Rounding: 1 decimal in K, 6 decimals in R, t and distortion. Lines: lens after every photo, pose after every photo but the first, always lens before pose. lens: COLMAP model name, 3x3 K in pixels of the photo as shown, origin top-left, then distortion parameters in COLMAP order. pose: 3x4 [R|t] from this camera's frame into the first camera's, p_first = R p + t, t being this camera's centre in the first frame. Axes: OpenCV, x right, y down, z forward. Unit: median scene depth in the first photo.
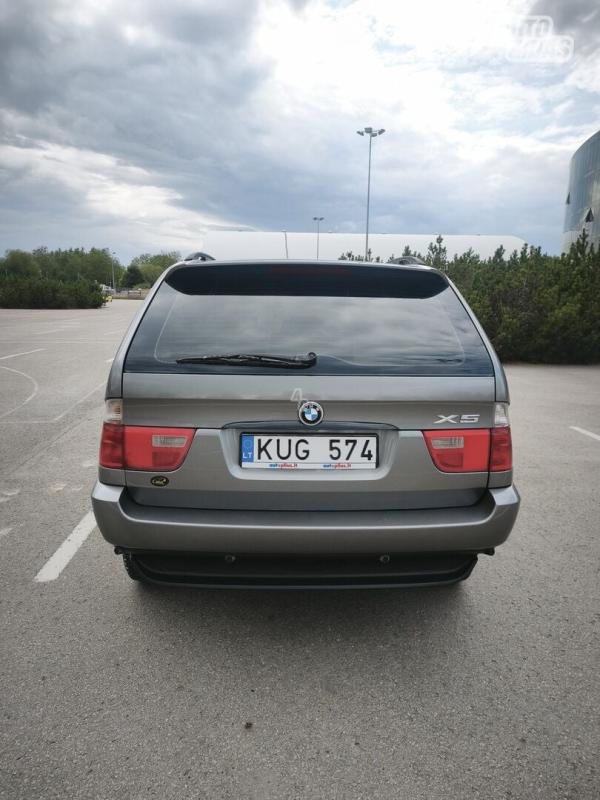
lens RADIAL K [[536.3, 0, 300.4], [0, 536.3, 402.6], [0, 0, 1]] dist [0.031097, -0.022023]
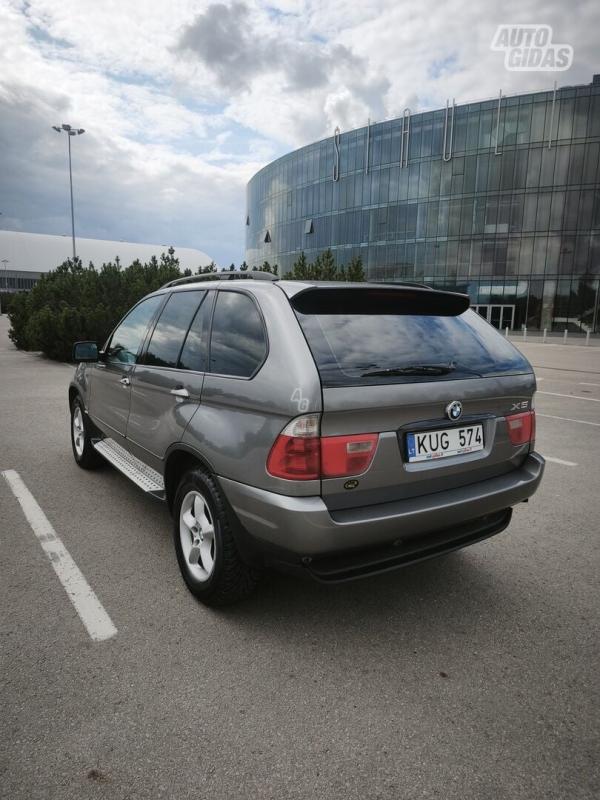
lens RADIAL K [[536.3, 0, 299.4], [0, 536.3, 400.0], [0, 0, 1]] dist [0.031097, -0.022023]
pose [[0.850503, -0.077470, 0.520234, -0.891801], [0.087538, 0.996147, 0.005230, -0.040603], [-0.518635, 0.041092, 0.854008, 0.111724]]
